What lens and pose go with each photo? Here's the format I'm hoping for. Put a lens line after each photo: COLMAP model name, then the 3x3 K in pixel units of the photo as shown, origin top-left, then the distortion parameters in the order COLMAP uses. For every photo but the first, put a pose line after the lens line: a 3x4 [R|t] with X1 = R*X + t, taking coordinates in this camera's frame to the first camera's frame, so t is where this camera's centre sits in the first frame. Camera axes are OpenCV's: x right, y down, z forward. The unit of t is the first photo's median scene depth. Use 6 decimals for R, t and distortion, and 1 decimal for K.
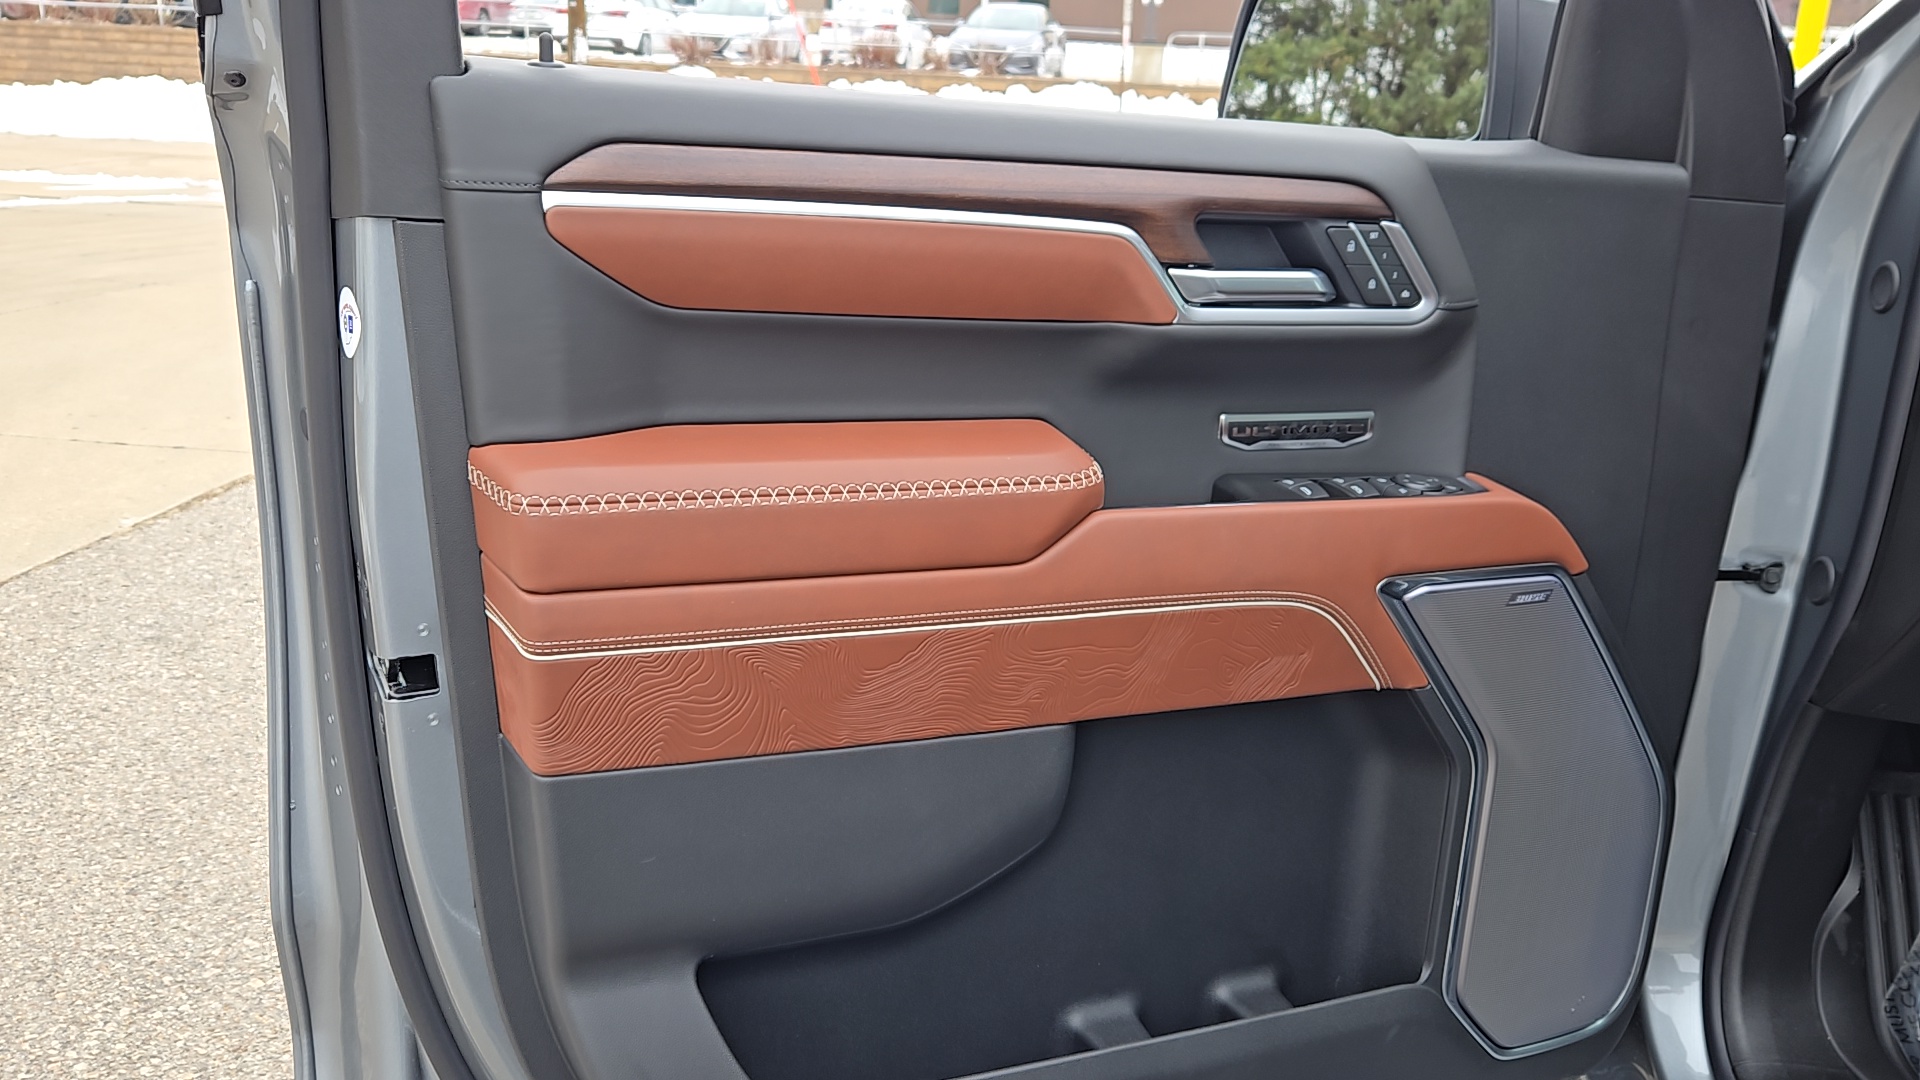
lens RADIAL K [[1602.0, 0, 953.3], [0, 1602.0, 534.0], [0, 0, 1]] dist [0.020054, -0.003097]
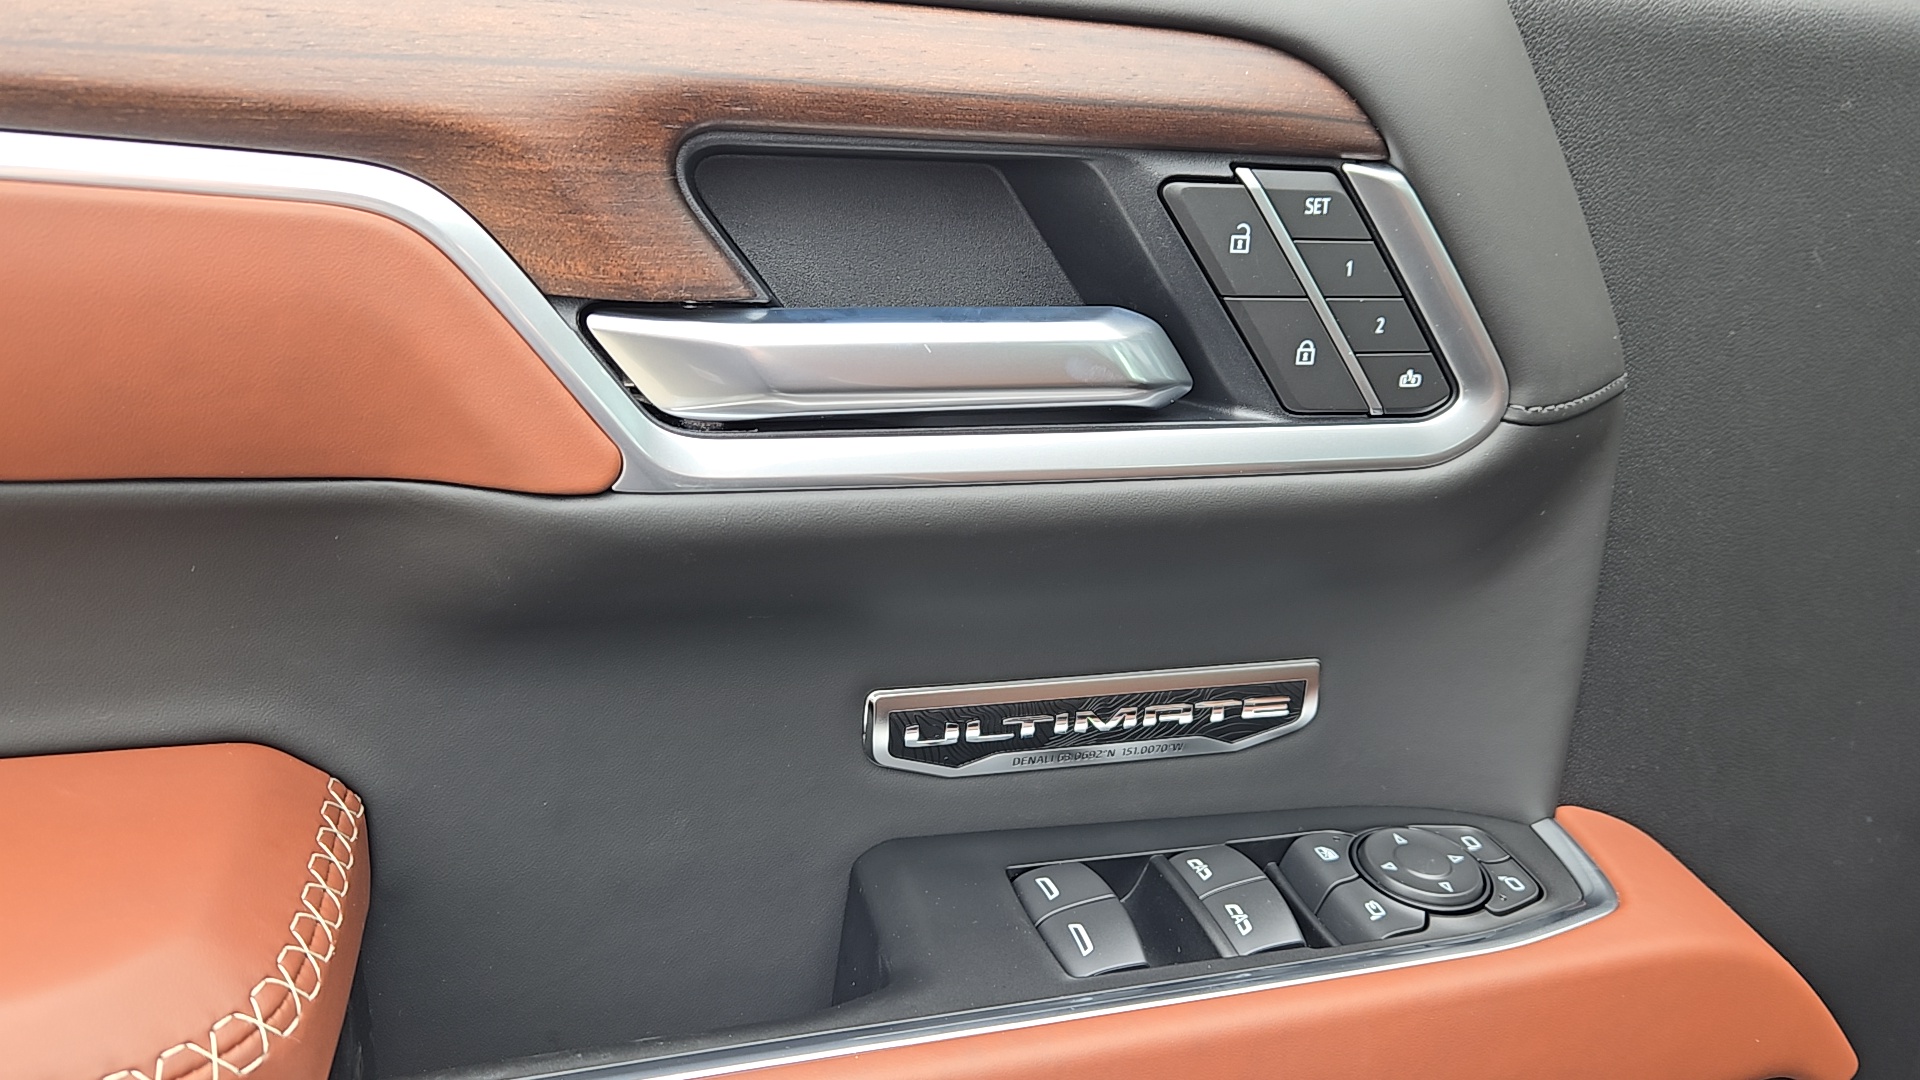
lens RADIAL K [[1602.0, 0, 953.3], [0, 1602.0, 534.0], [0, 0, 1]] dist [0.020054, -0.003097]
pose [[0.997127, 0.044621, -0.061211, 0.209814], [-0.039155, 0.995371, 0.087769, -0.144623], [0.064844, -0.085120, 0.994258, 0.660084]]
